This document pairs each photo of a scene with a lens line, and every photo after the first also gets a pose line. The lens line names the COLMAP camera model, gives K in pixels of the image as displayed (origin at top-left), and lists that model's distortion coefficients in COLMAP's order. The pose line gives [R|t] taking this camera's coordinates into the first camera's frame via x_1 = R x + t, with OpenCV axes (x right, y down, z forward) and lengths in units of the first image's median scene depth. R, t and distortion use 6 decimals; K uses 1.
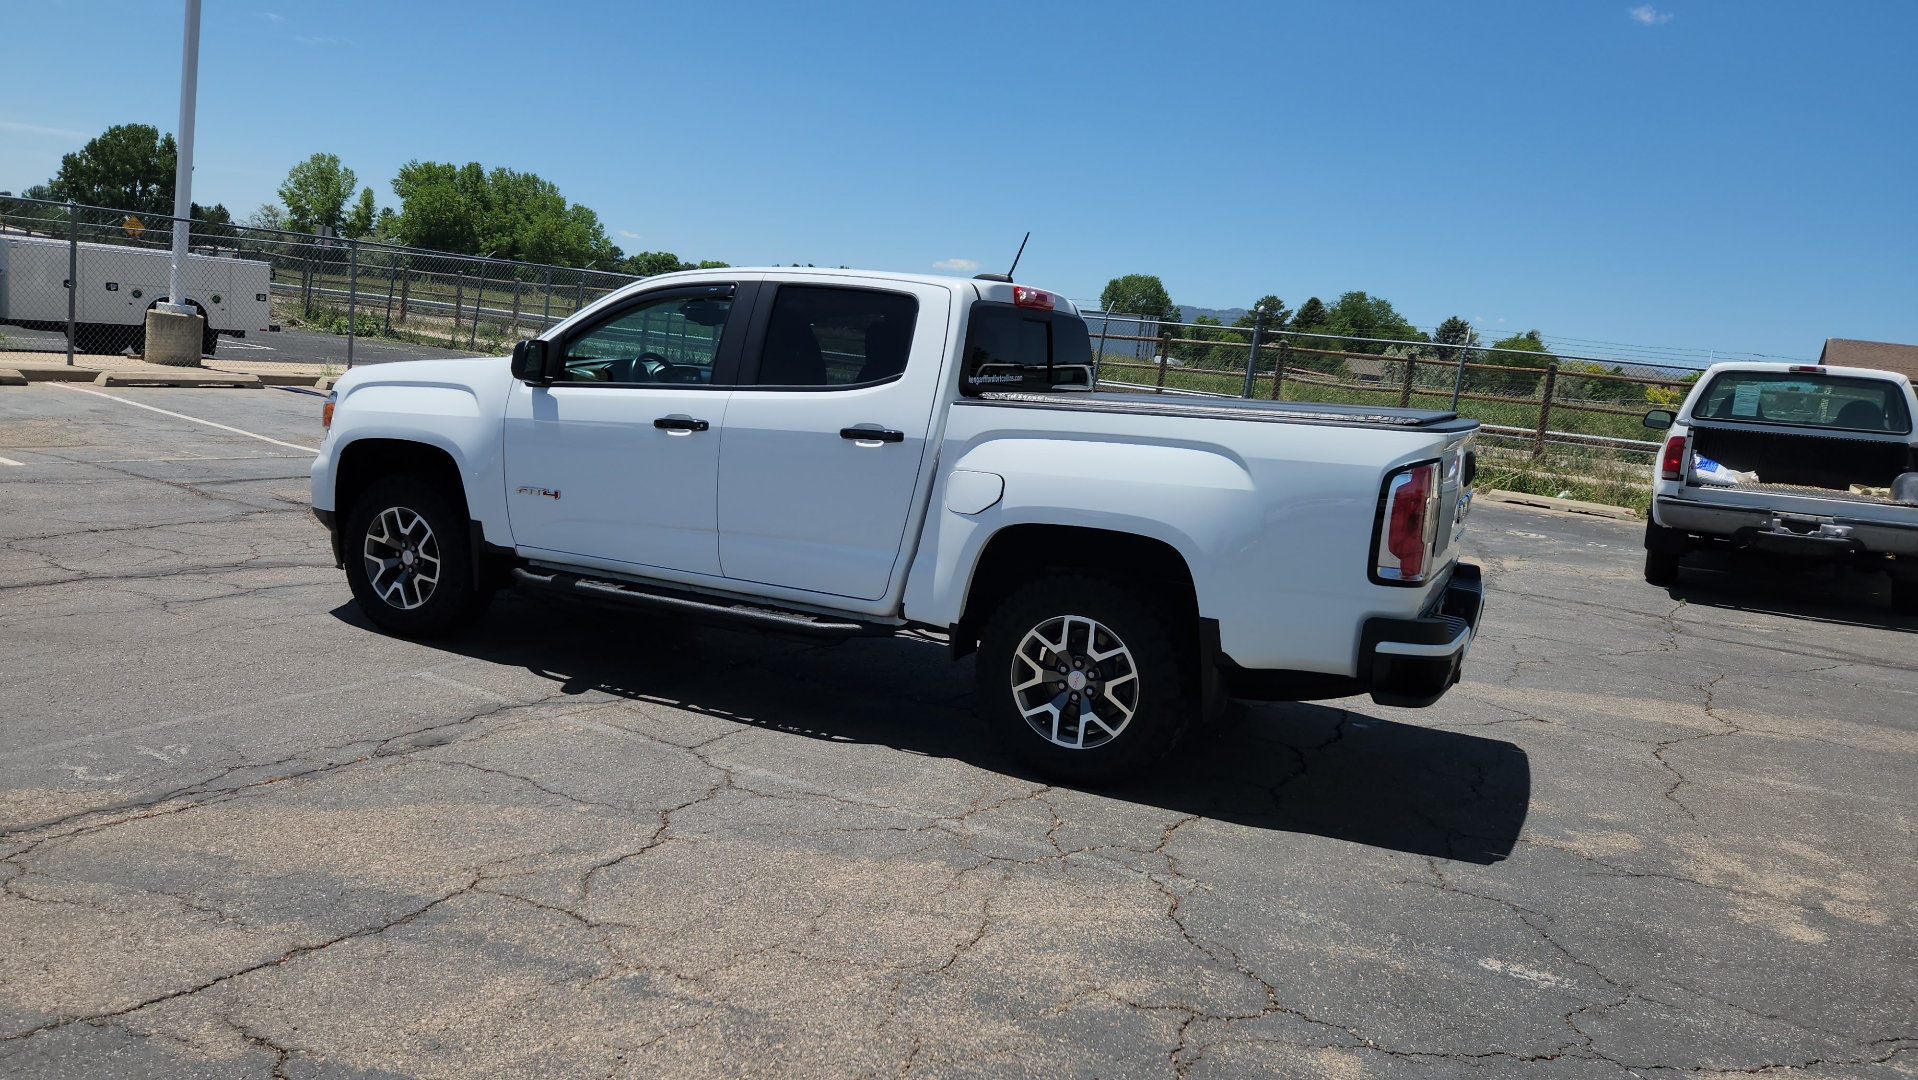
lens RADIAL K [[1282.1, 0, 931.3], [0, 1282.1, 517.9], [0, 0, 1]] dist [0.070349, -0.056248]
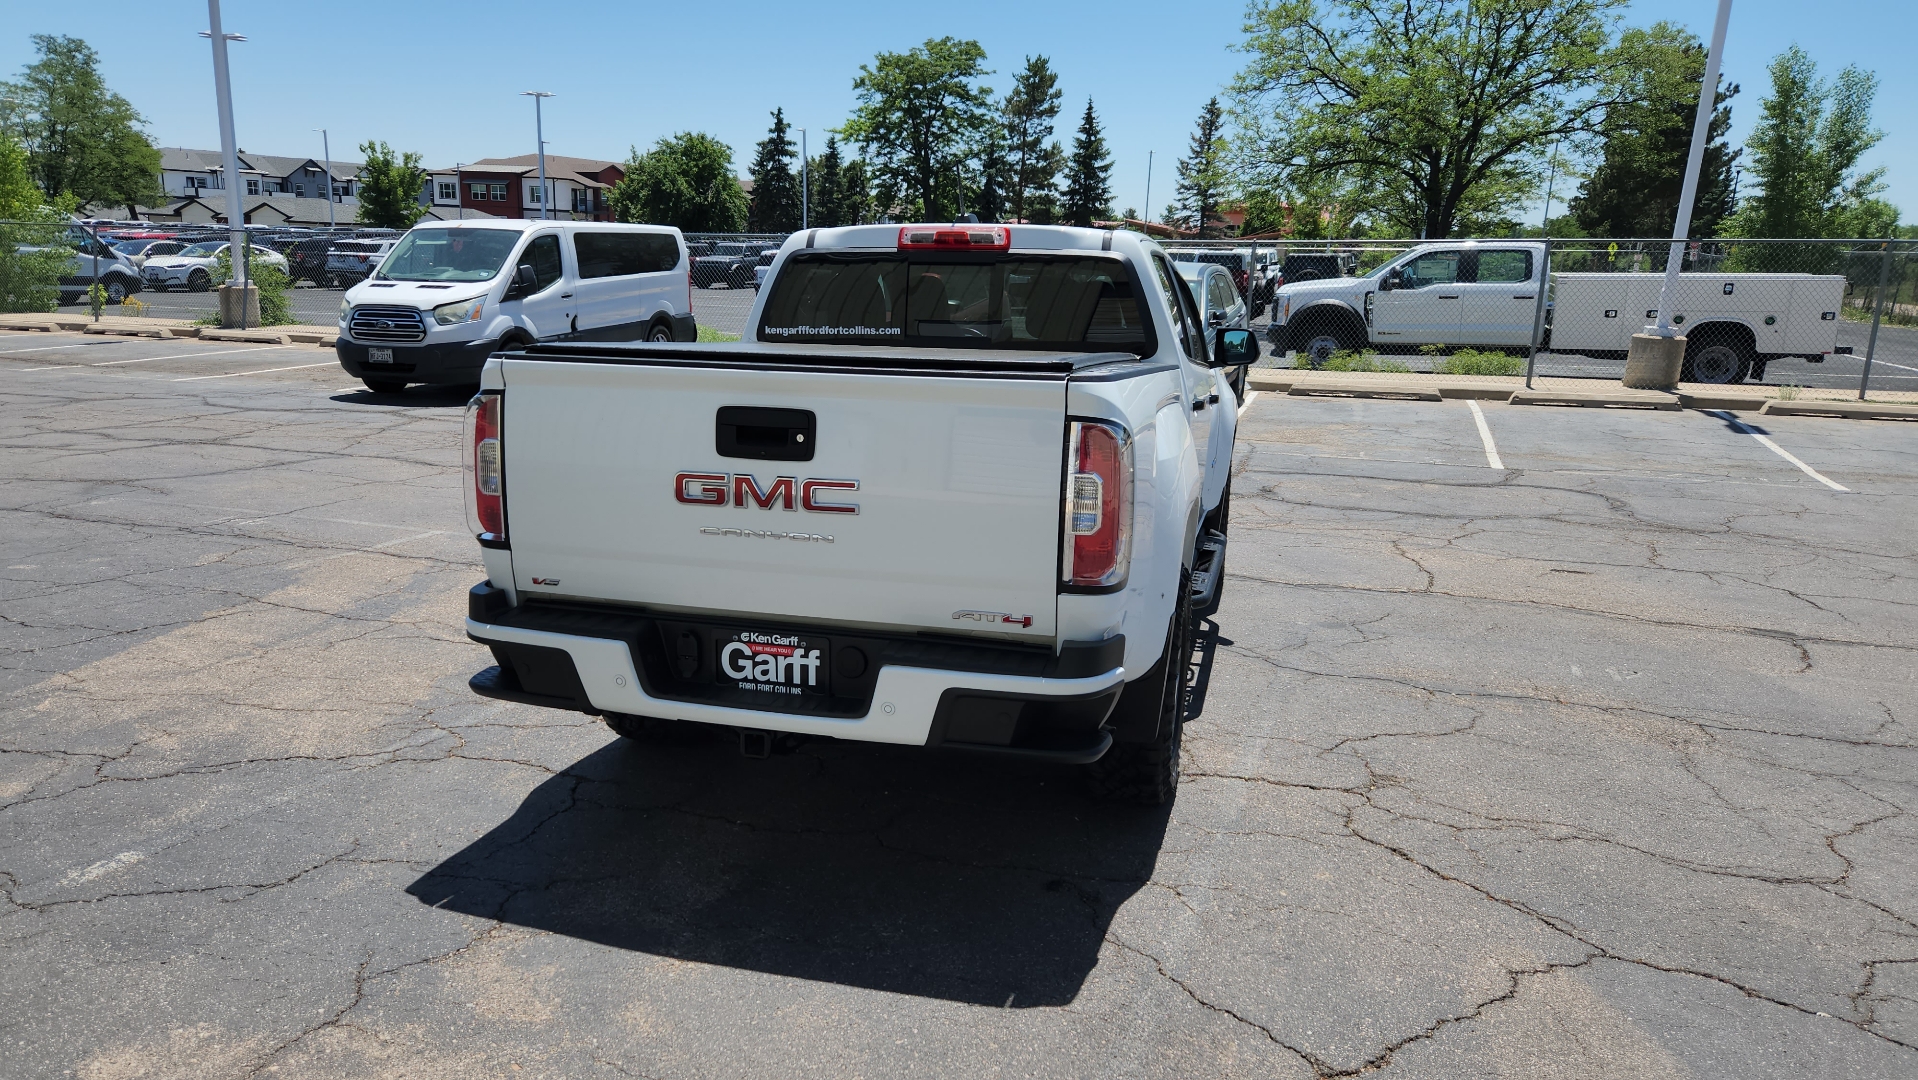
lens RADIAL K [[1288.7, 0, 932.9], [0, 1288.7, 545.7], [0, 0, 1]] dist [0.056869, -0.036161]
pose [[0.196766, 0.116625, -0.973489, 1.035258], [-0.135263, 0.986635, 0.090860, -0.051091], [0.971075, 0.113799, 0.209911, 0.927892]]
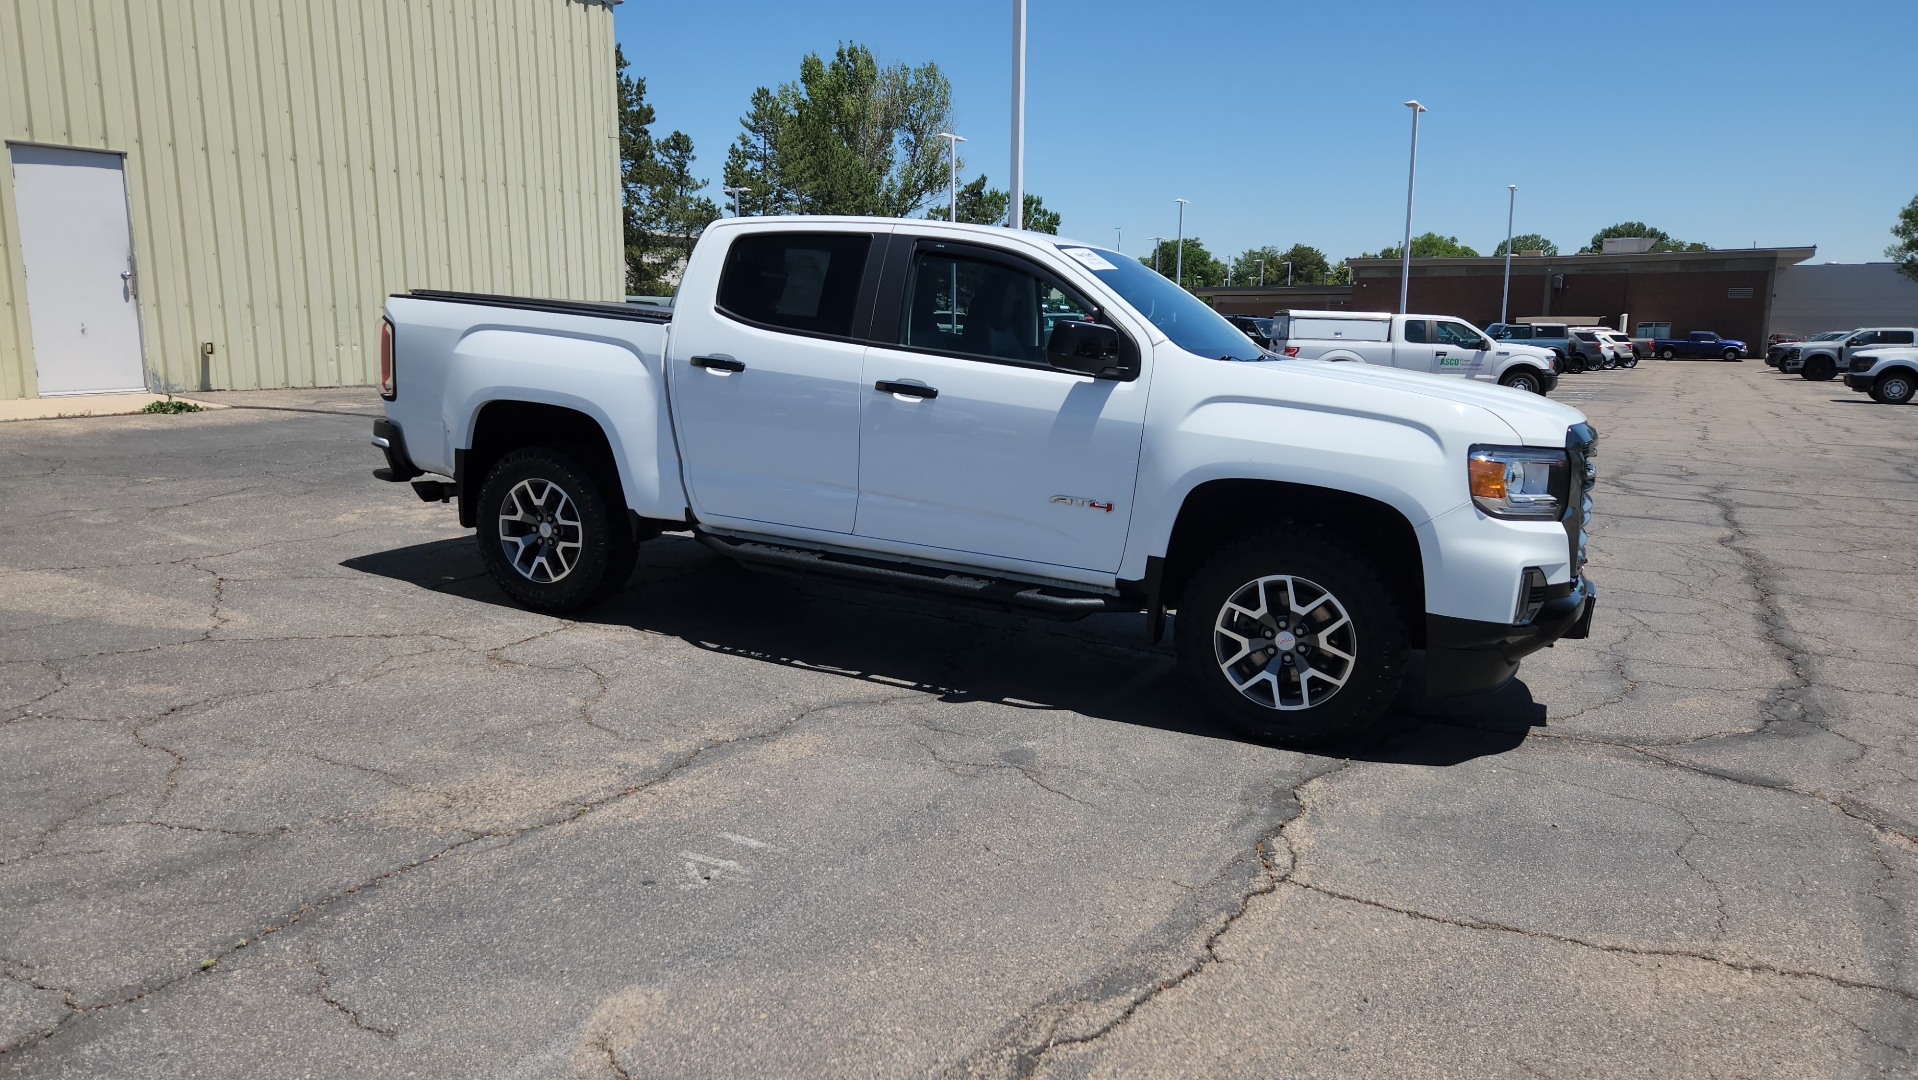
lens RADIAL K [[1282.1, 0, 928.3], [0, 1282.1, 531.2], [0, 0, 1]] dist [0.070349, -0.056248]
pose [[-0.992065, -0.120361, -0.036344, -0.042205], [-0.125728, 0.949019, 0.289061, -0.296987], [-0.000301, 0.291337, -0.956621, 2.395240]]
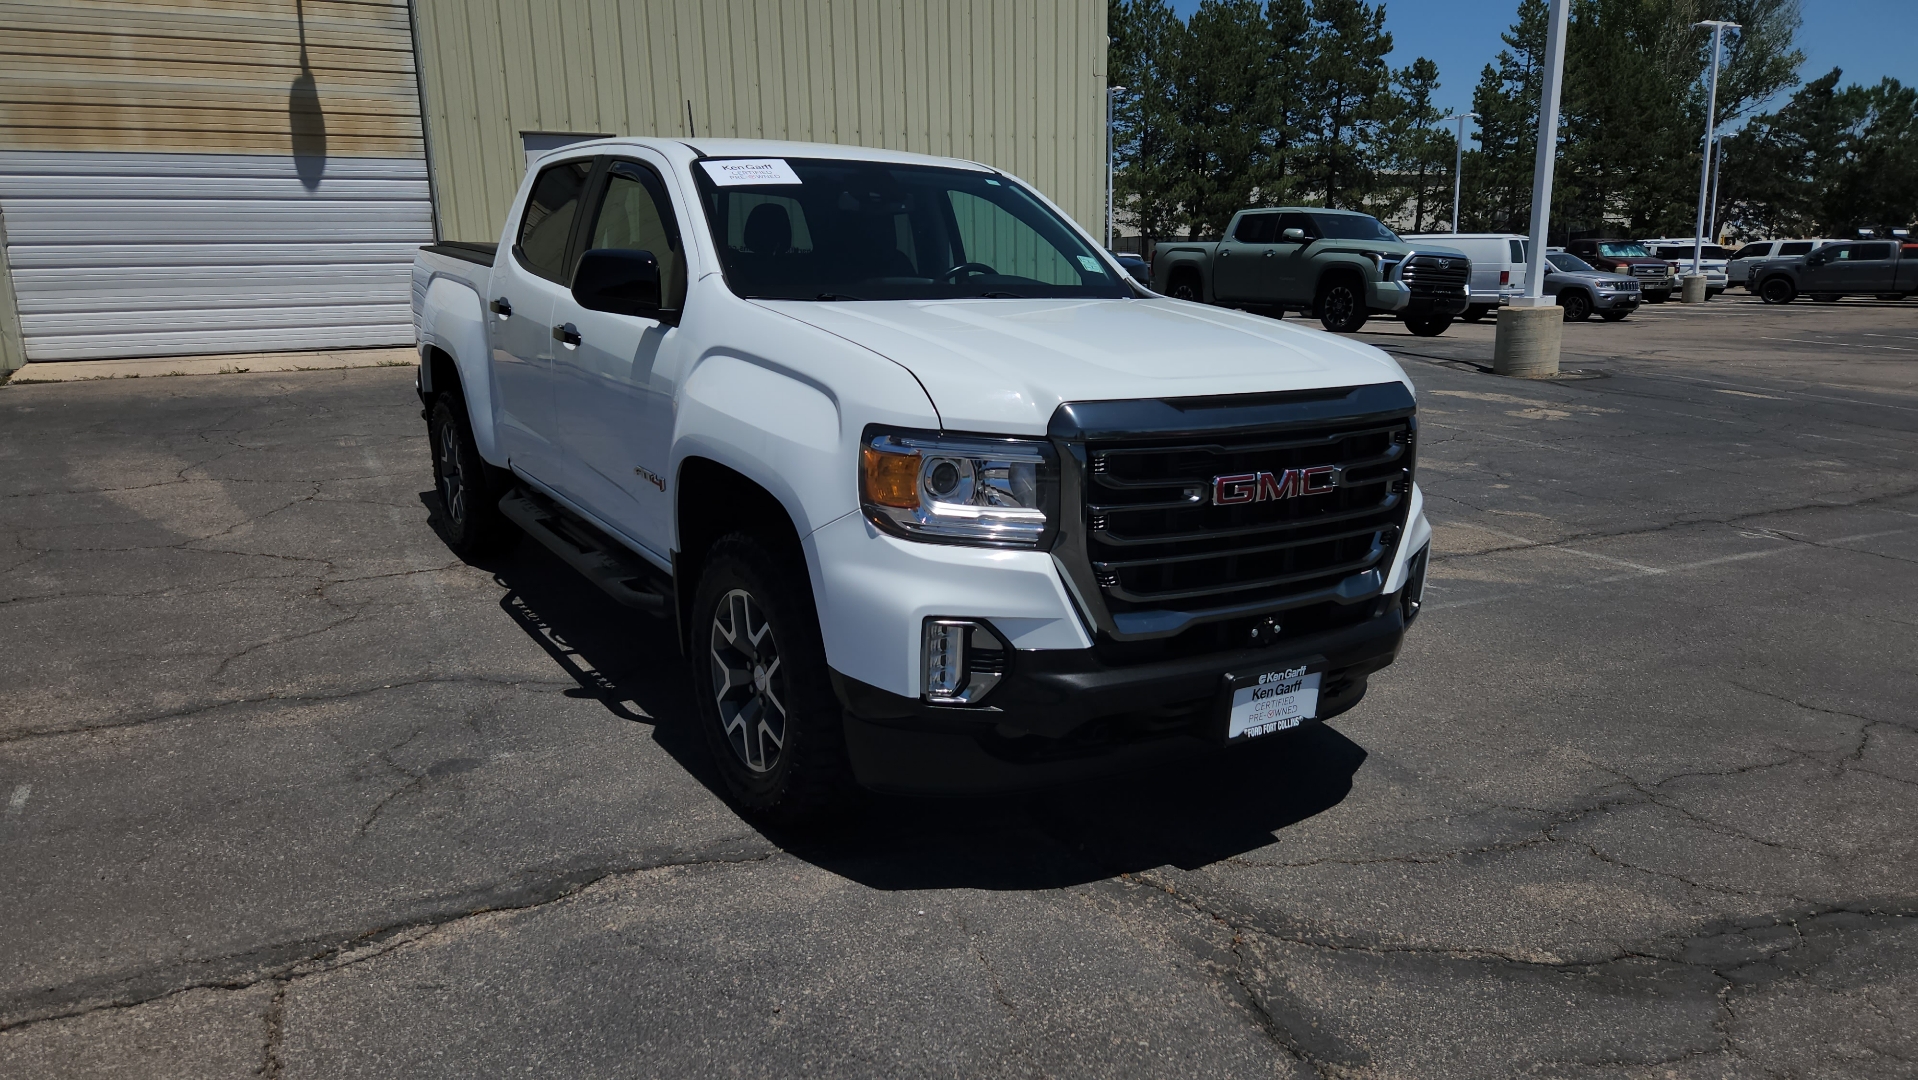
lens RADIAL K [[1282.1, 0, 927.0], [0, 1282.1, 554.1], [0, 0, 1]] dist [0.070349, -0.056248]
pose [[-0.846396, -0.212942, 0.488129, -0.727096], [-0.013529, 0.924882, 0.380012, -0.311222], [-0.532382, 0.315037, -0.785698, 2.010858]]
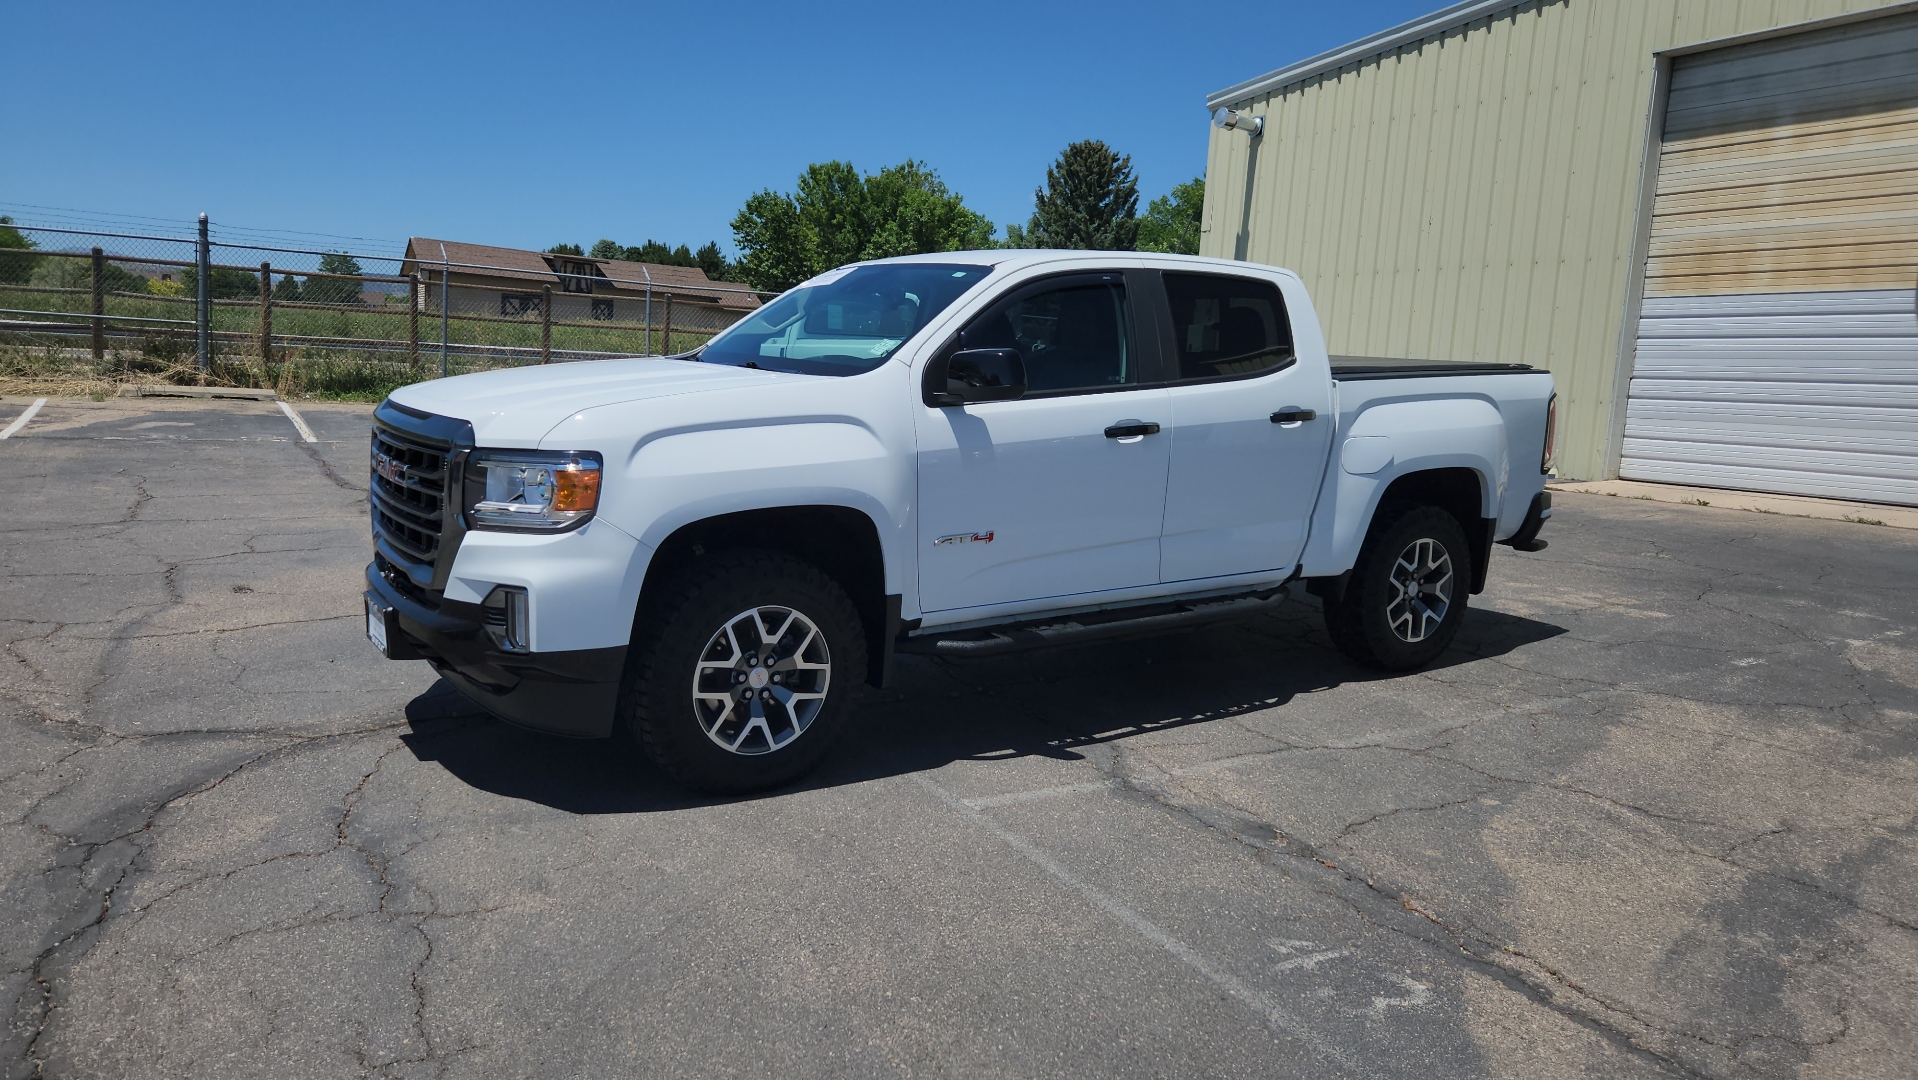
lens RADIAL K [[1280.1, 0, 935.5], [0, 1280.1, 521.4], [0, 0, 1]] dist [0.072164, -0.055223]
pose [[0.492131, -0.184398, 0.850767, -1.119656], [0.110680, 0.982630, 0.148954, -0.170879], [-0.863456, 0.020858, 0.503992, 0.710348]]
